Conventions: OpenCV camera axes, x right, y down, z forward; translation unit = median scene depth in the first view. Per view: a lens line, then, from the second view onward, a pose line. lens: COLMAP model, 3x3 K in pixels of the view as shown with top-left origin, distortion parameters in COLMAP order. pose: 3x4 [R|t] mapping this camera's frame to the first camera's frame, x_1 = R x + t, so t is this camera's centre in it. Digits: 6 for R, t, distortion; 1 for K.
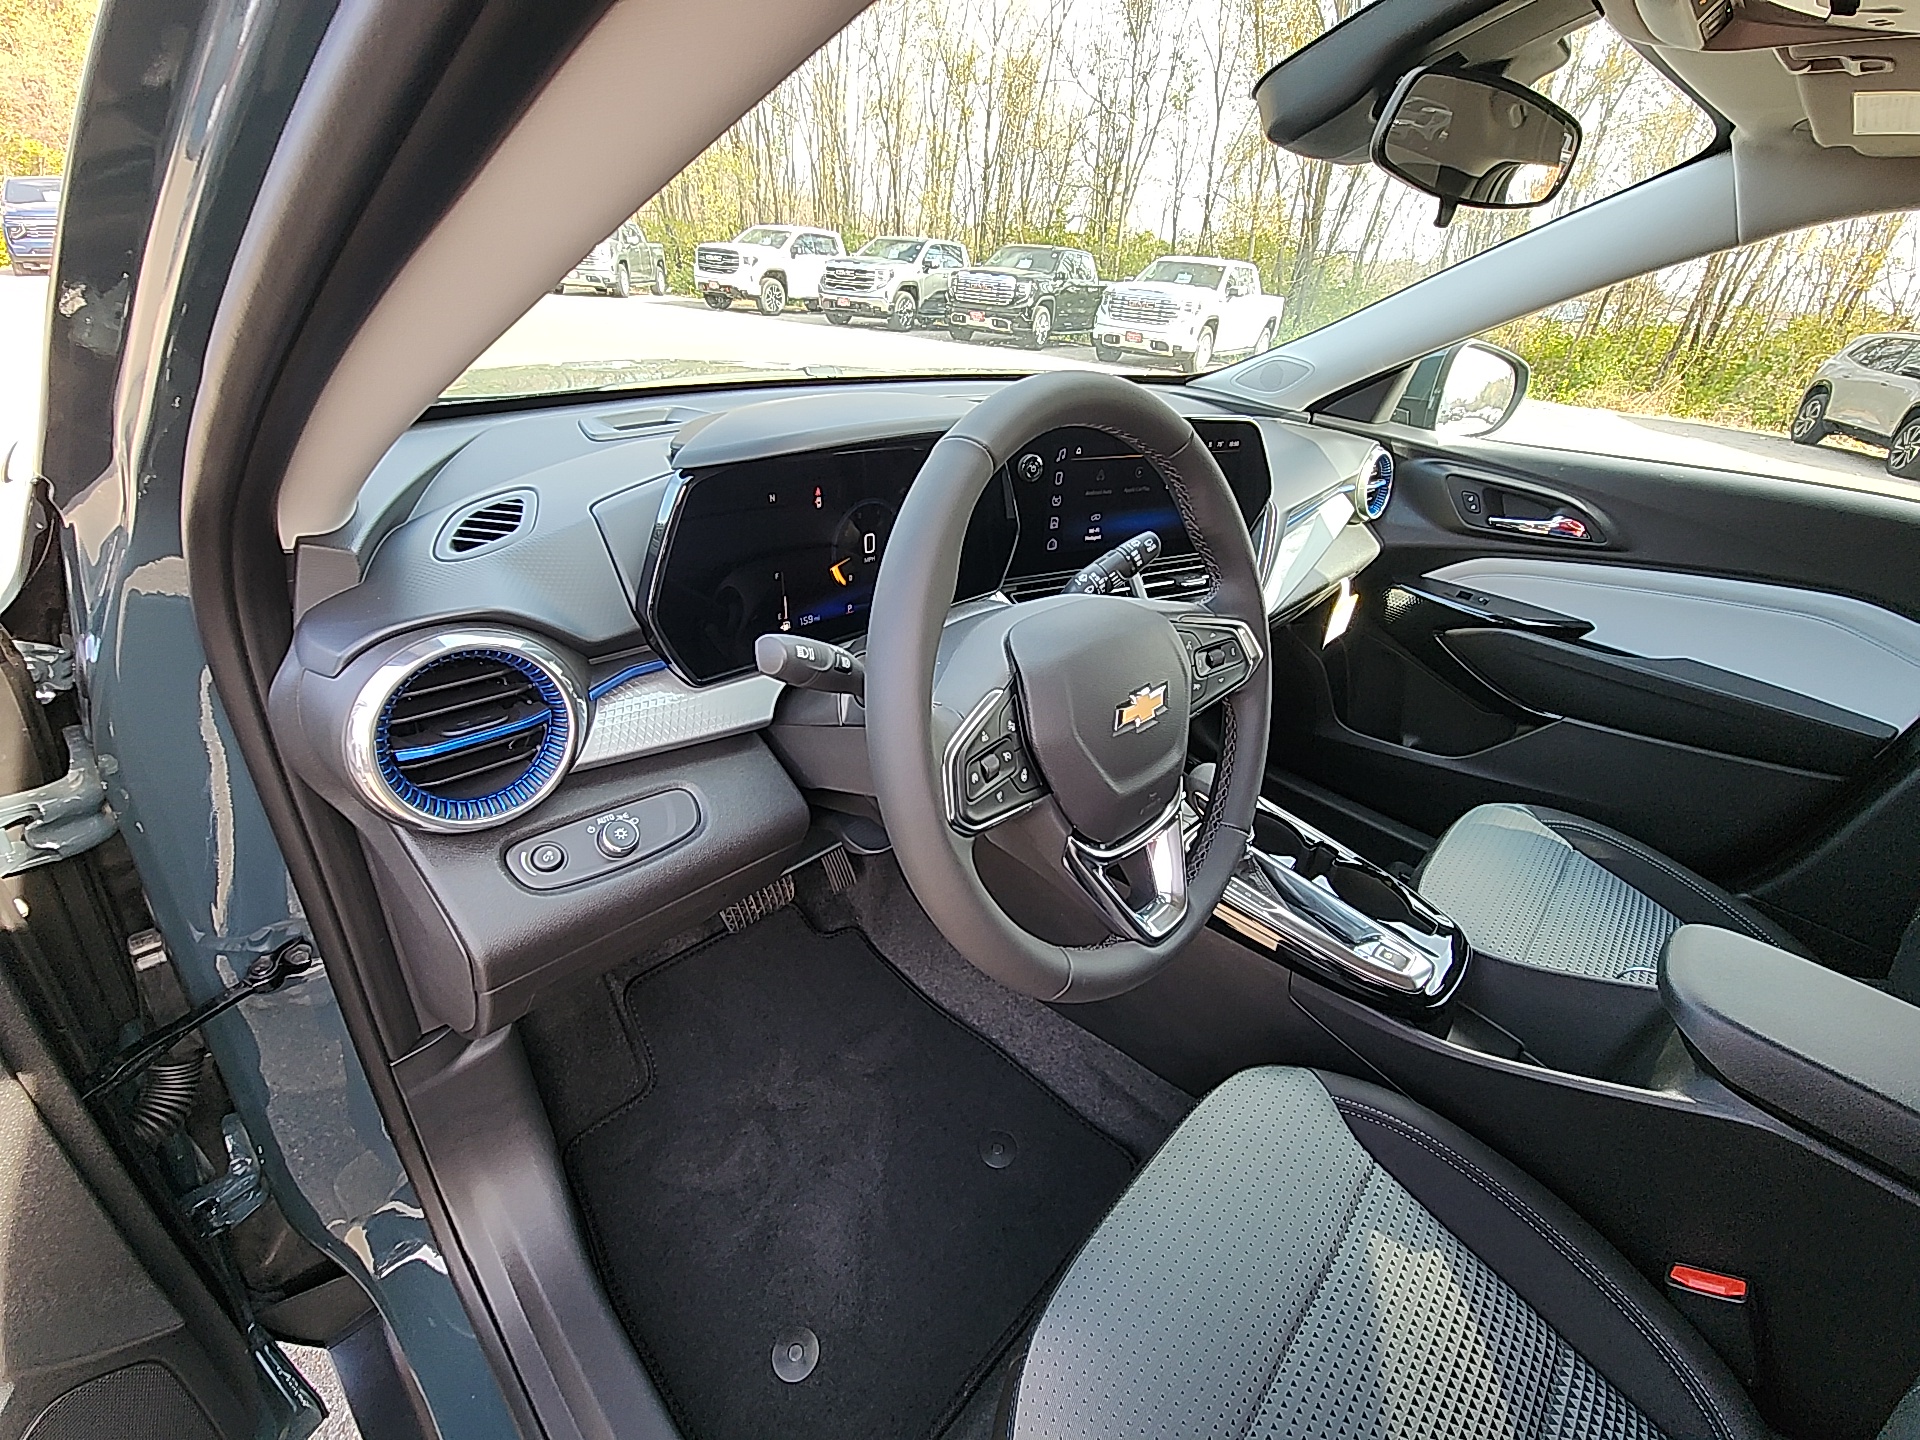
lens RADIAL K [[764.9, 0, 952.9], [0, 764.9, 704.9], [0, 0, 1]] dist [0.010263, -0.009495]
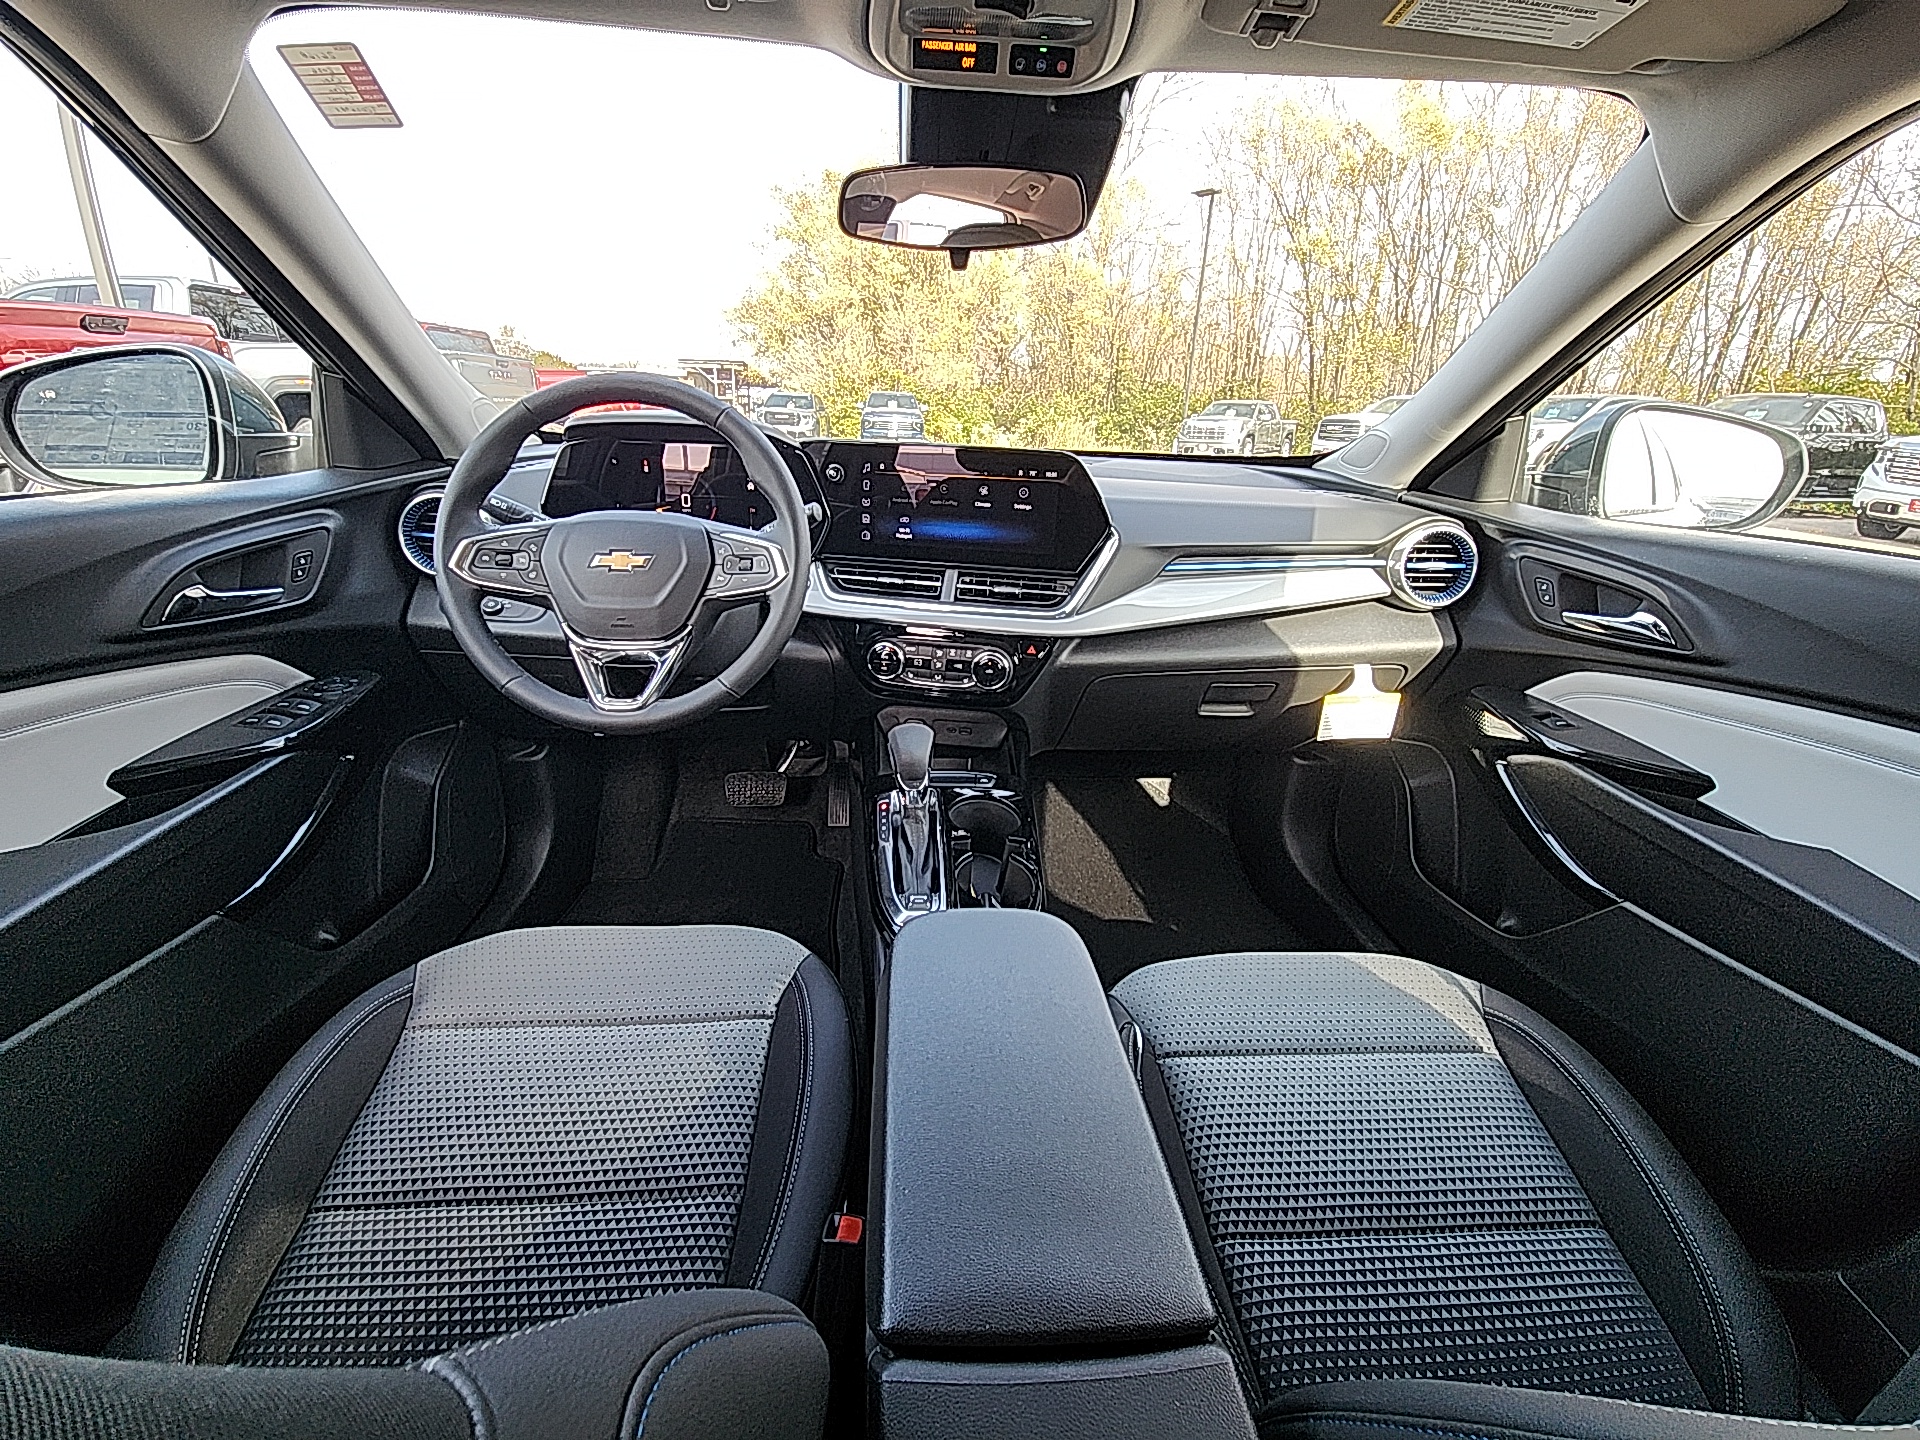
lens RADIAL K [[764.9, 0, 960.3], [0, 764.9, 703.1], [0, 0, 1]] dist [0.010263, -0.009495]
pose [[0.740947, 0.185229, -0.645513, 0.734192], [-0.305805, 0.948832, -0.078751, 0.077086], [0.597896, 0.255751, 0.759678, 0.099471]]
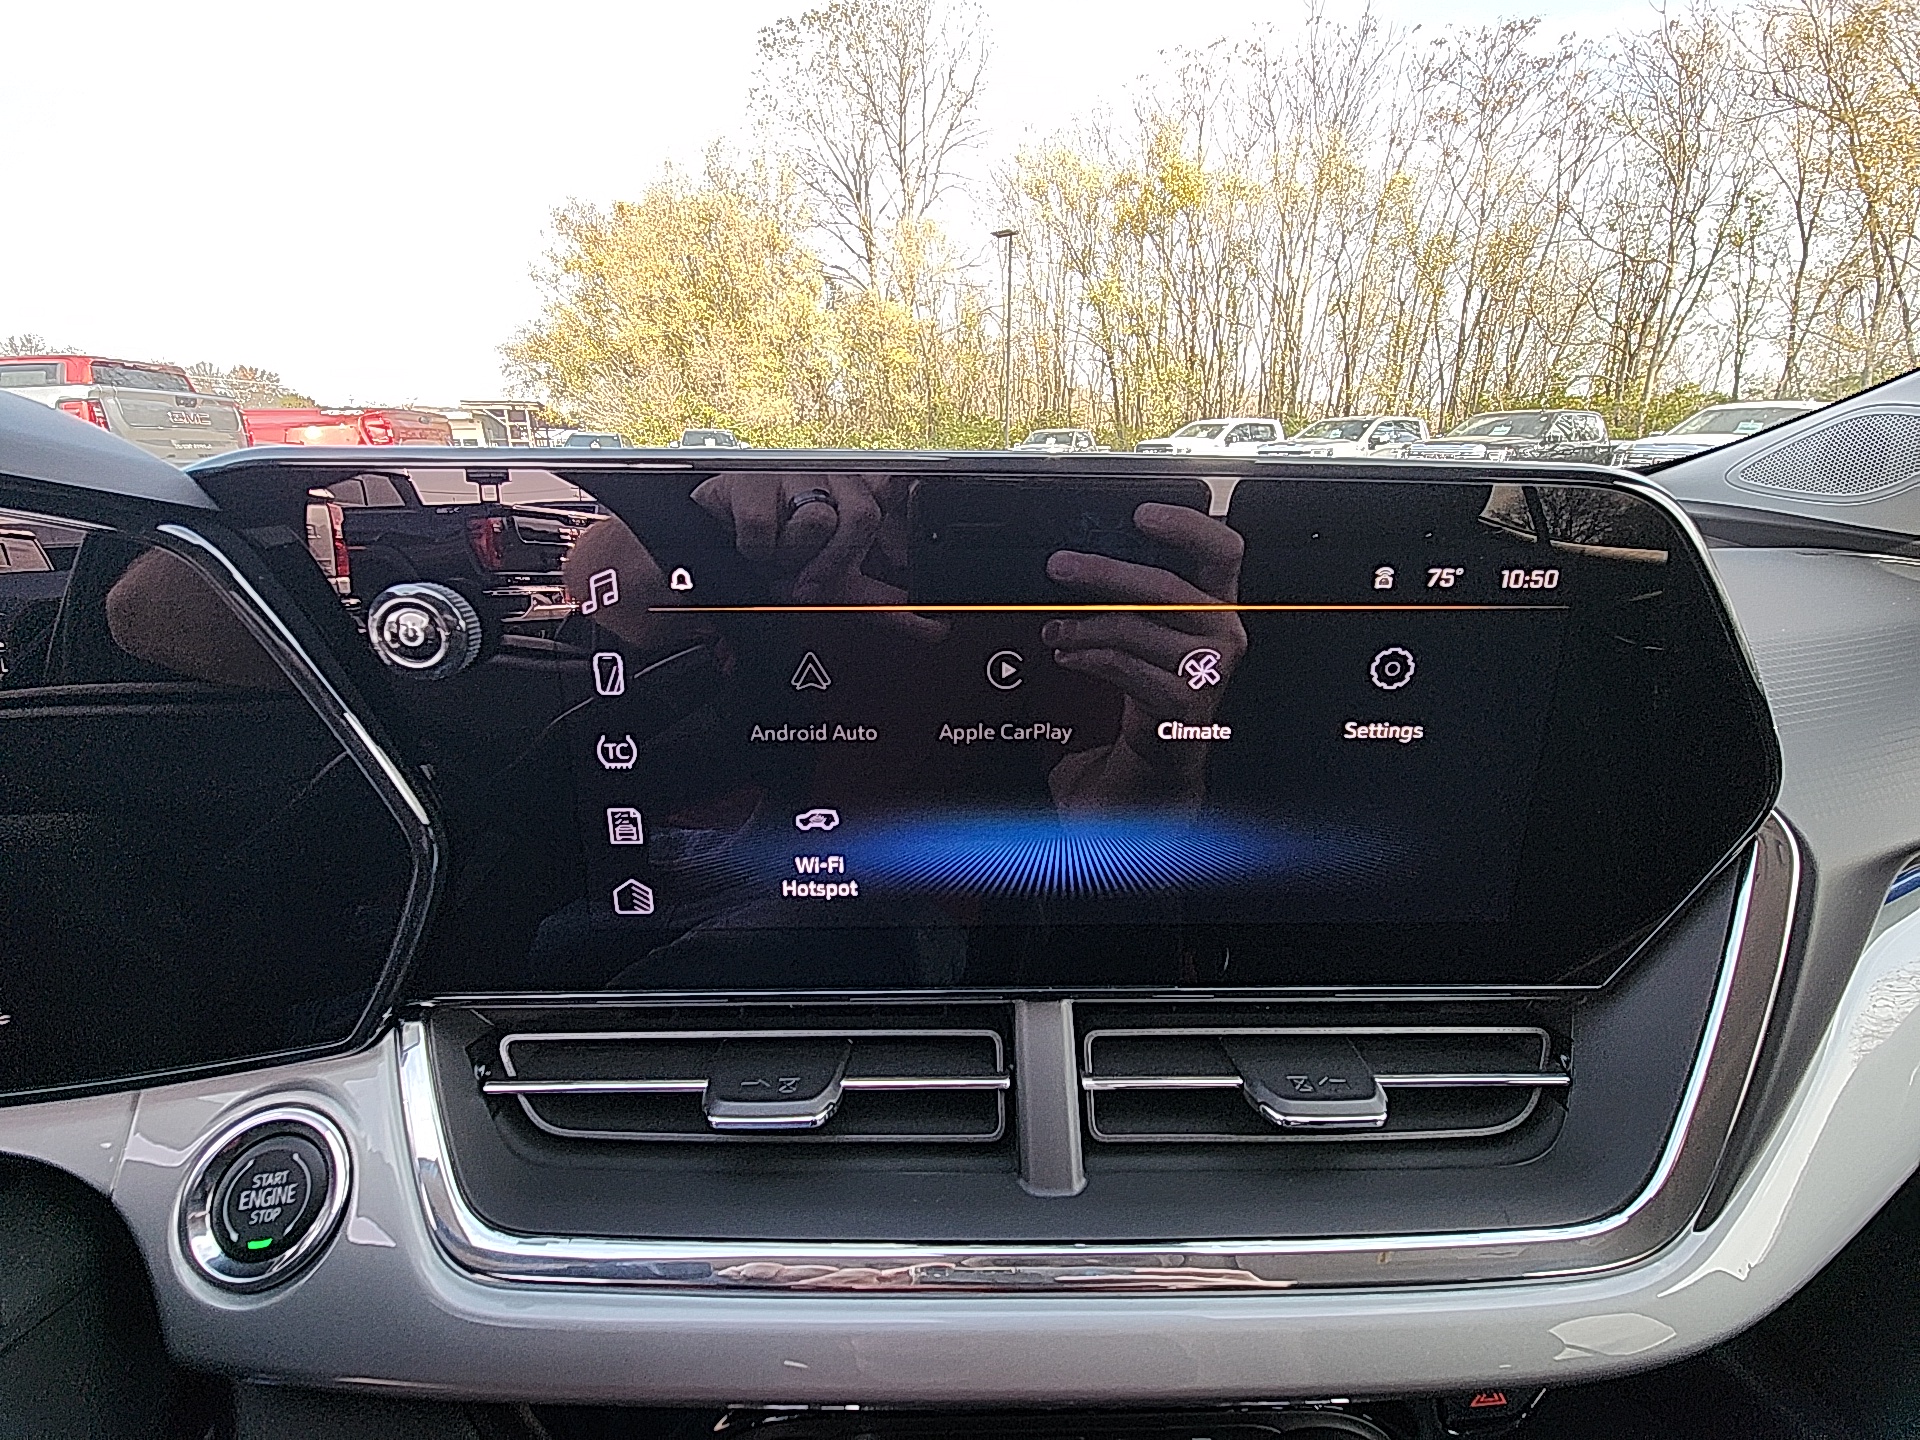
lens RADIAL K [[764.9, 0, 946.5], [0, 764.9, 697.8], [0, 0, 1]] dist [0.010263, -0.009495]
pose [[0.859585, 0.082615, -0.504271, 0.230598], [-0.192349, 0.966573, -0.169527, -0.159908], [0.473409, 0.242719, 0.846742, 0.499957]]
